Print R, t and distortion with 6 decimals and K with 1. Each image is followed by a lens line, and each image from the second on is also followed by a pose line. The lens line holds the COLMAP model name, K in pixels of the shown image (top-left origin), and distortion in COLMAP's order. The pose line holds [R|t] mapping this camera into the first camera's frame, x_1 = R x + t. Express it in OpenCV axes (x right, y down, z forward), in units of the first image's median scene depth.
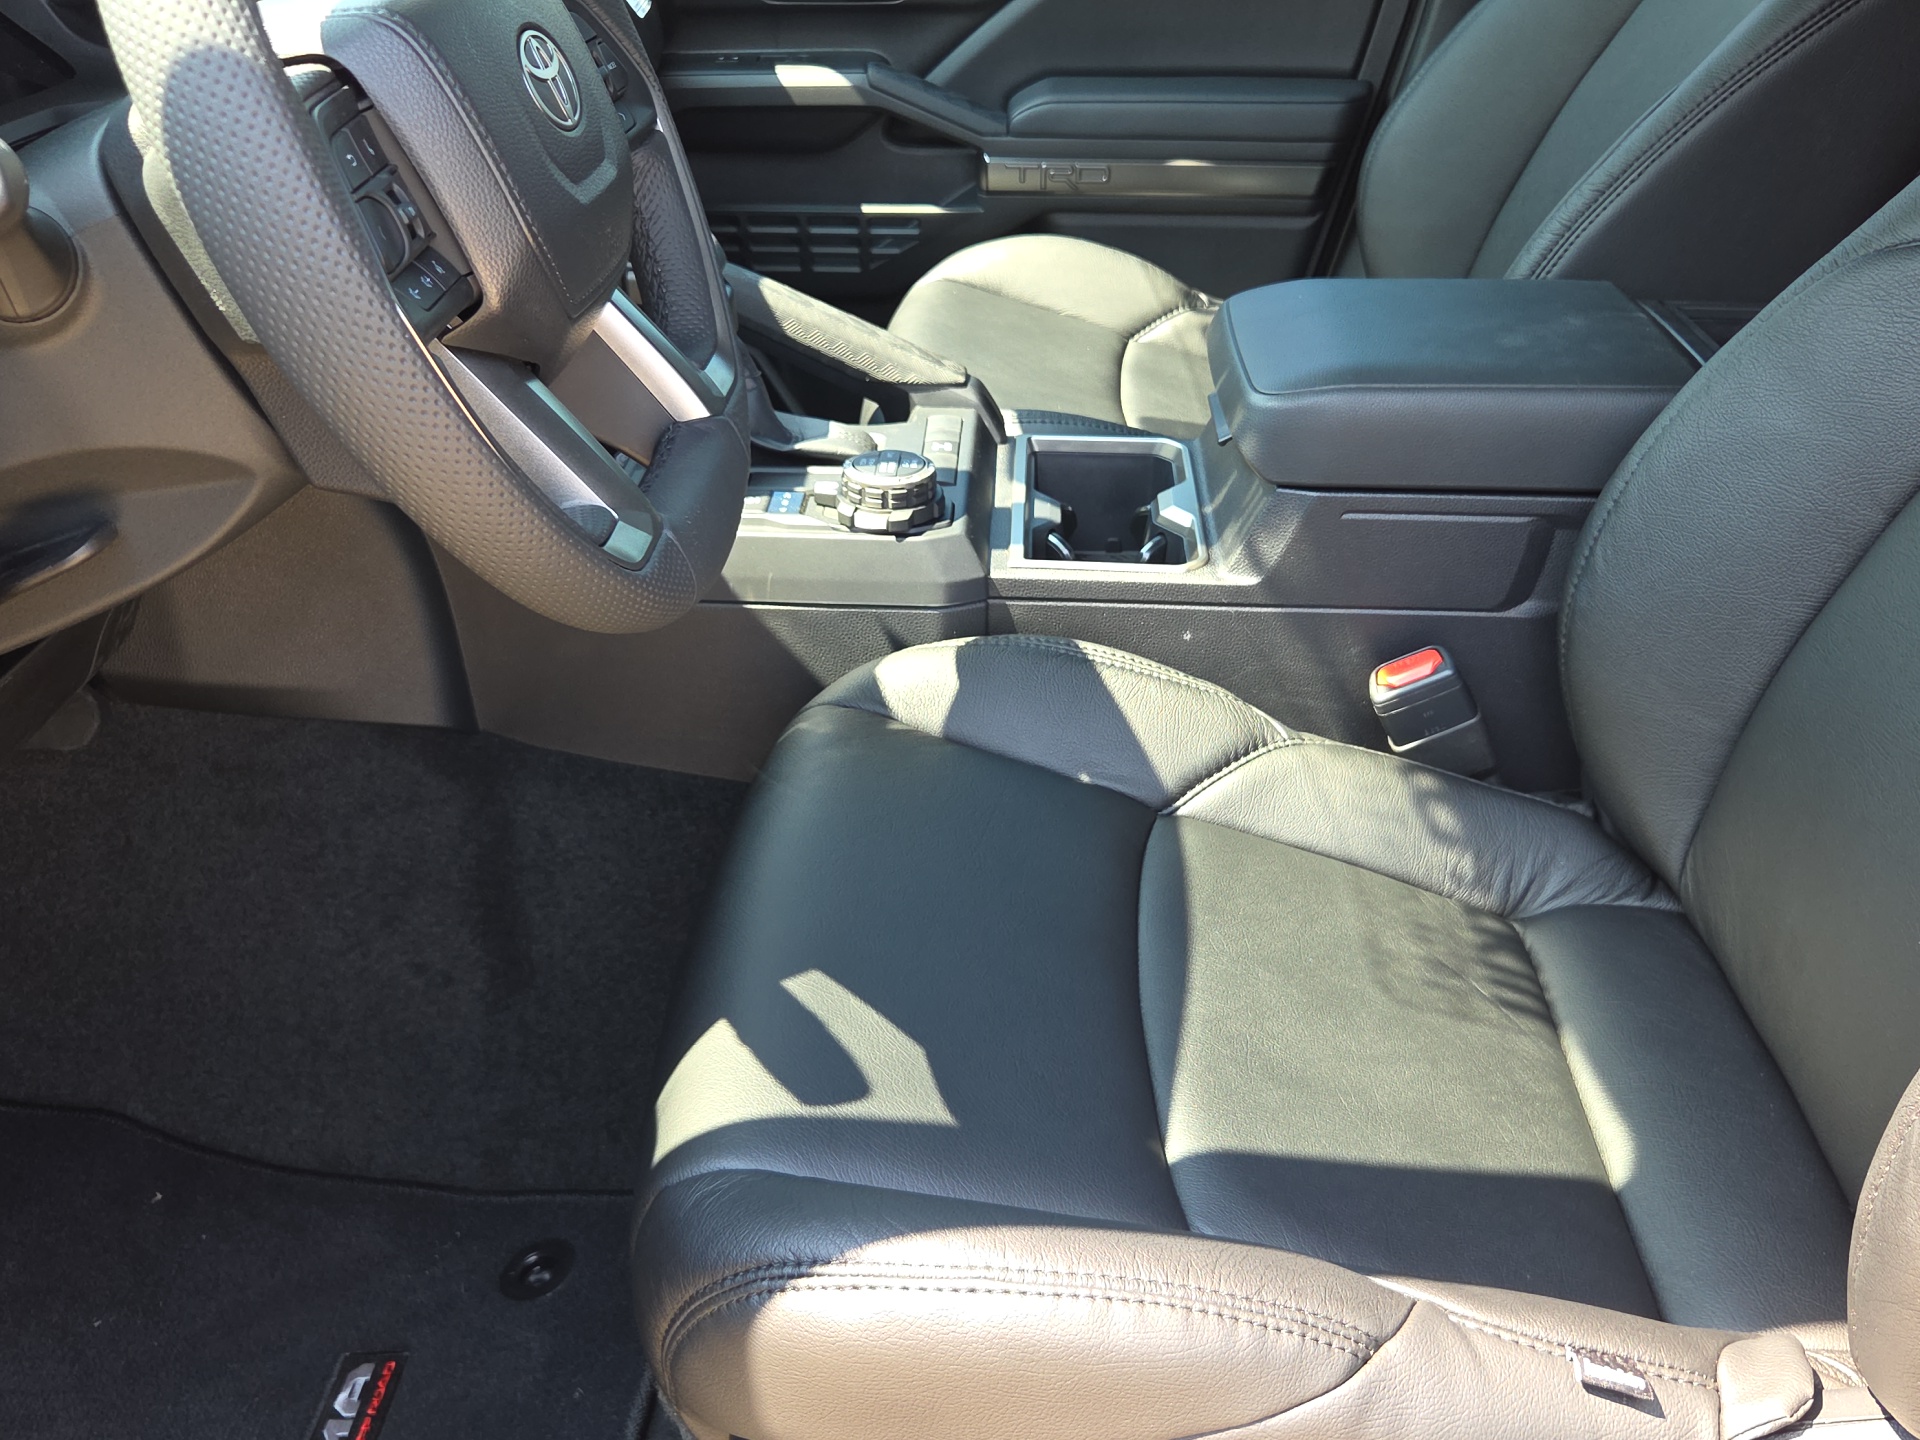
lens RADIAL K [[1808.8, 0, 960.0], [0, 1808.8, 720.0], [0, 0, 1]] dist [-0.014983, -0.010486]
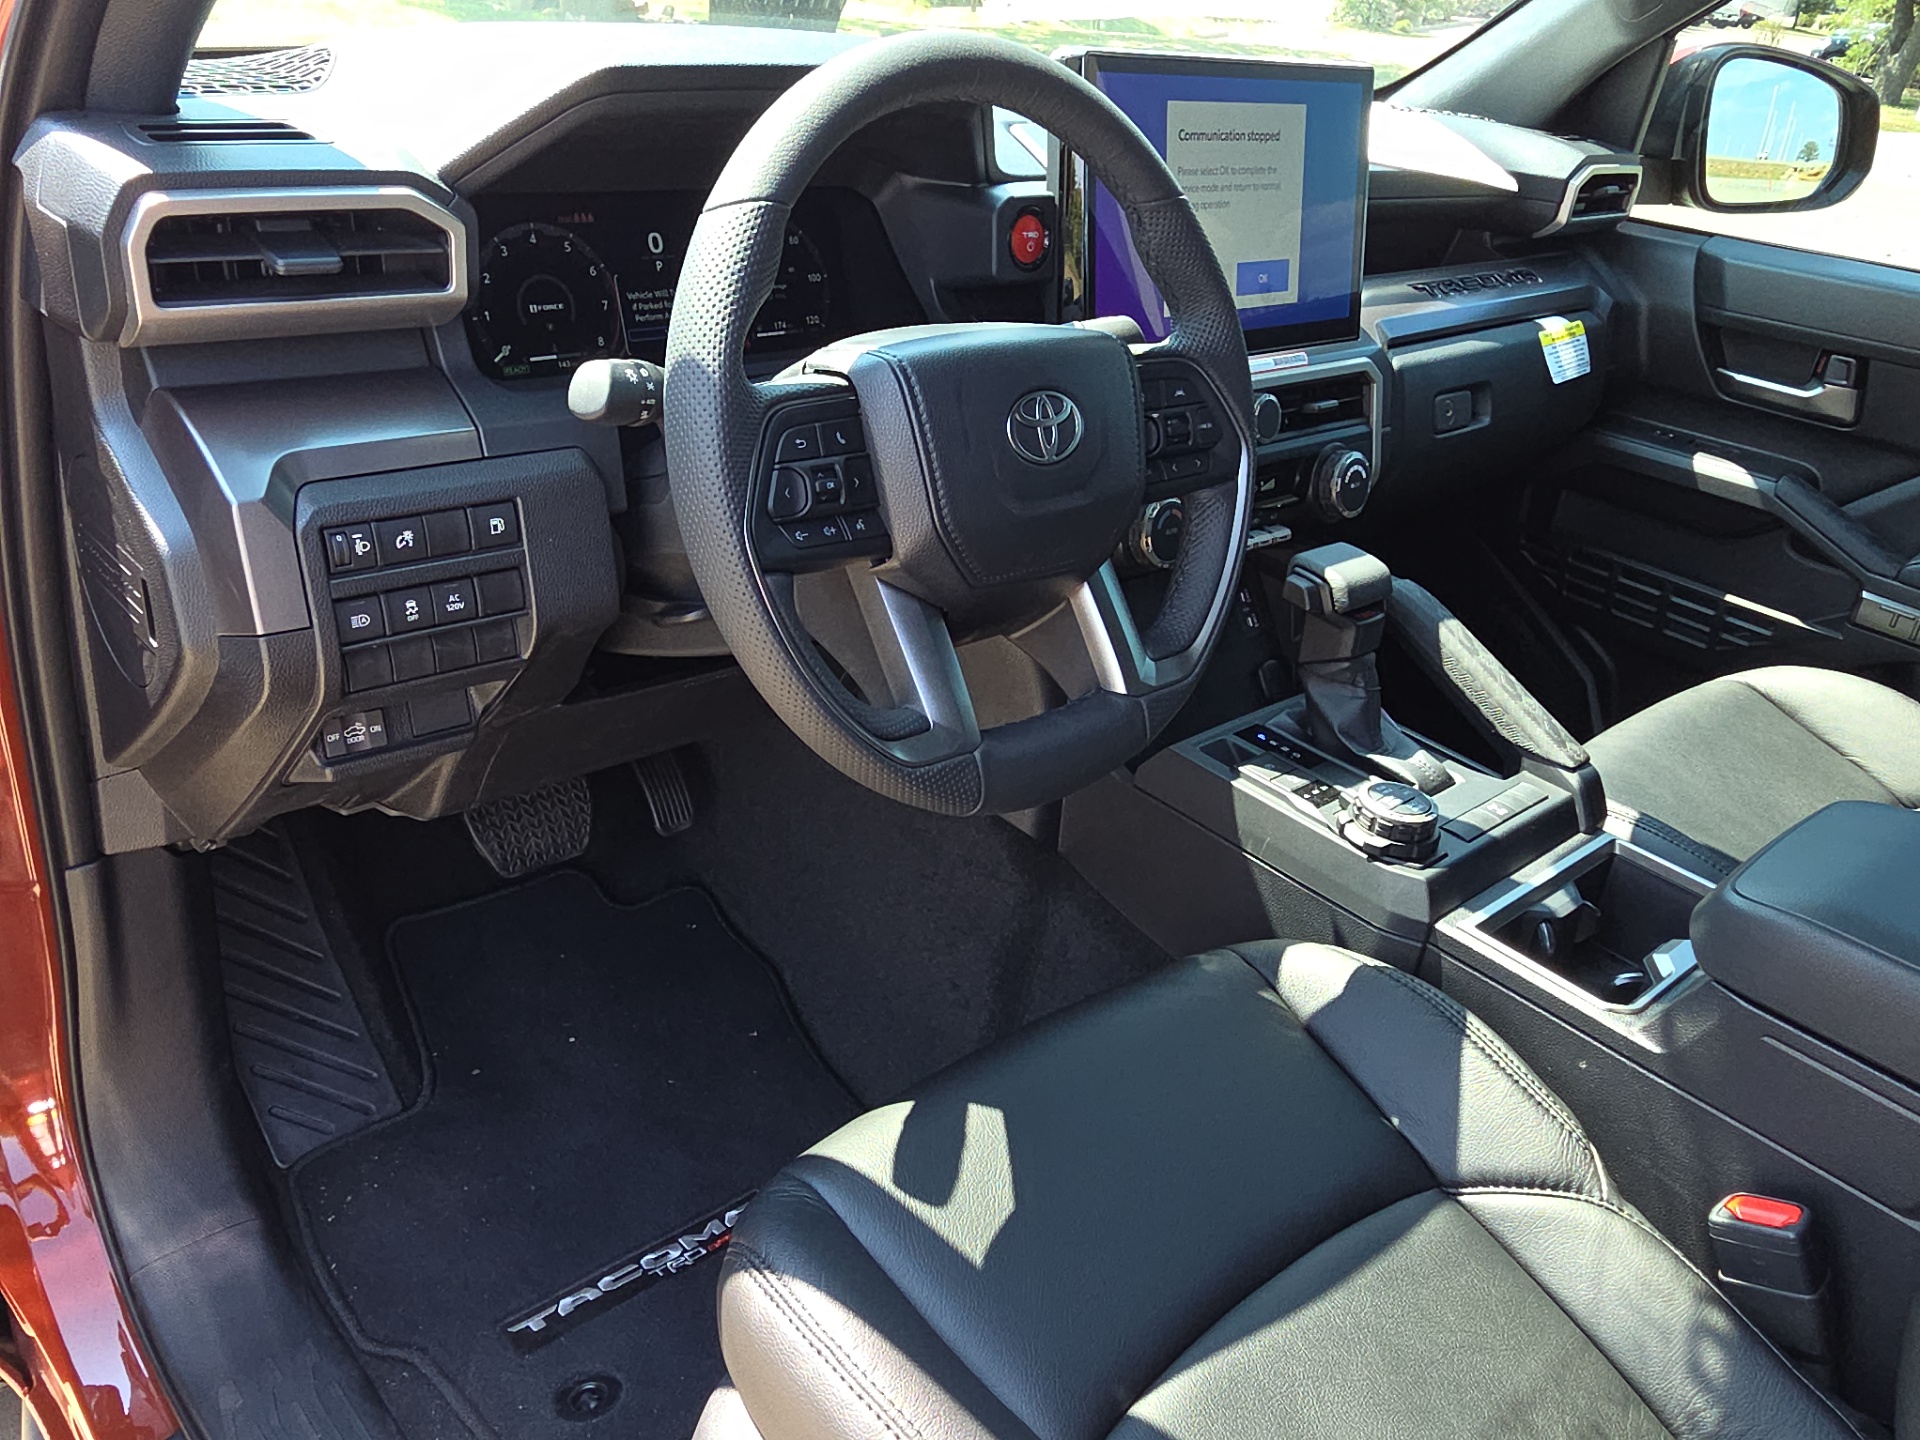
lens RADIAL K [[1536.2, 0, 957.7], [0, 1536.2, 761.6], [0, 0, 1]] dist [0.002313, 0.003815]
pose [[0.694738, 0.404726, -0.594589, 0.343621], [-0.437925, 0.893795, 0.096704, -0.135142], [0.570579, 0.193201, 0.798193, 0.044982]]
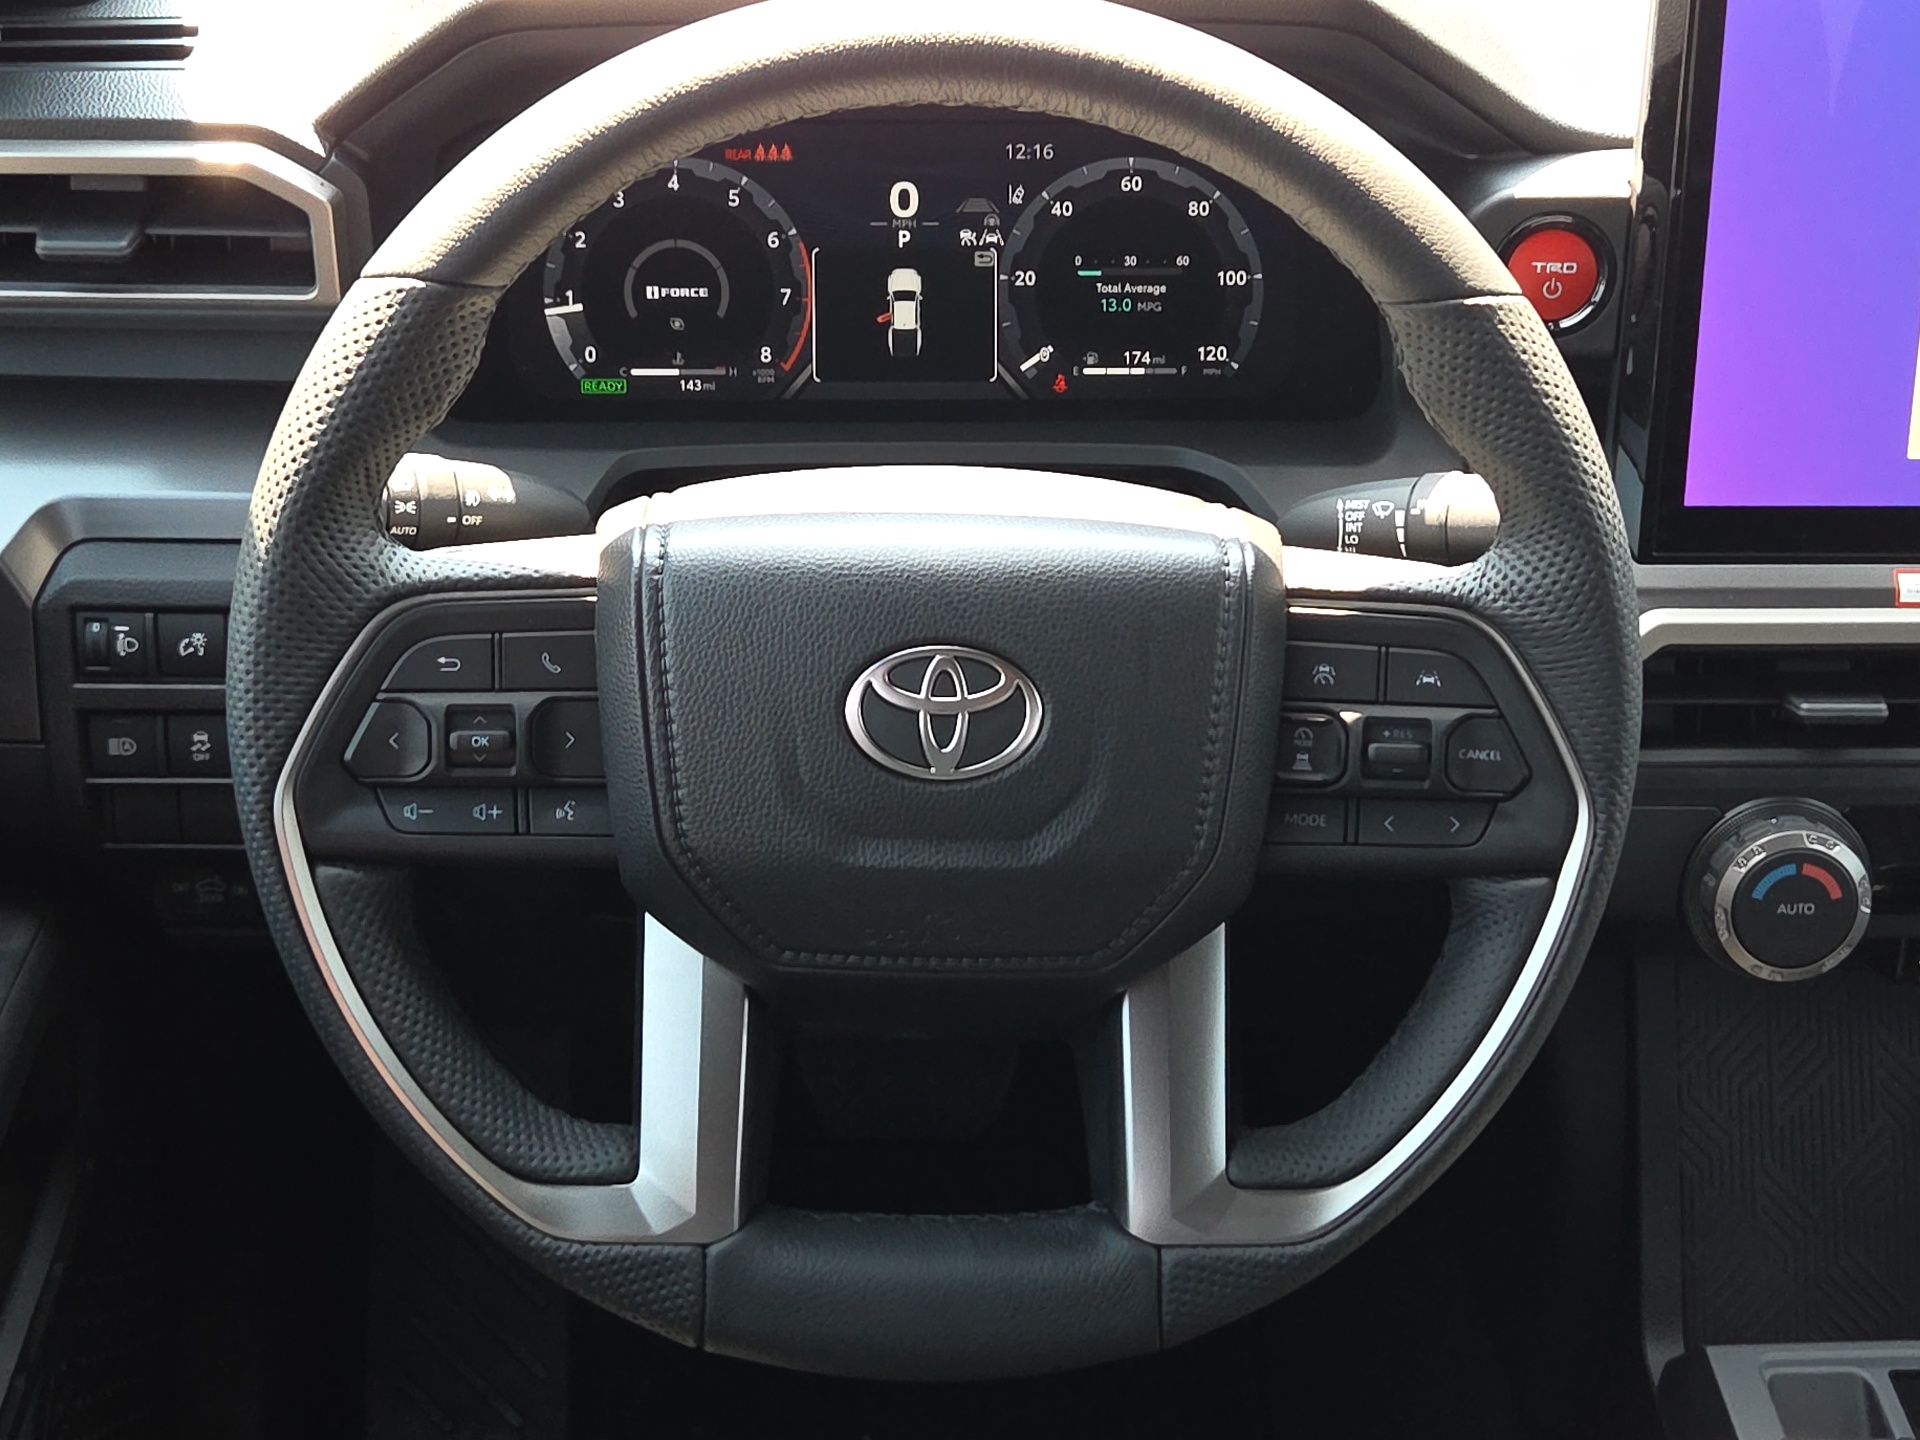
lens RADIAL K [[2959.5, 0, 992.4], [0, 2959.5, 684.7], [0, 0, 1]] dist [0.043217, -0.090519]
pose [[0.069029, 0.482957, -0.872919, 0.533030], [-0.503846, 0.772087, 0.387327, -0.541057], [0.861031, 0.413080, 0.296632, 0.418147]]
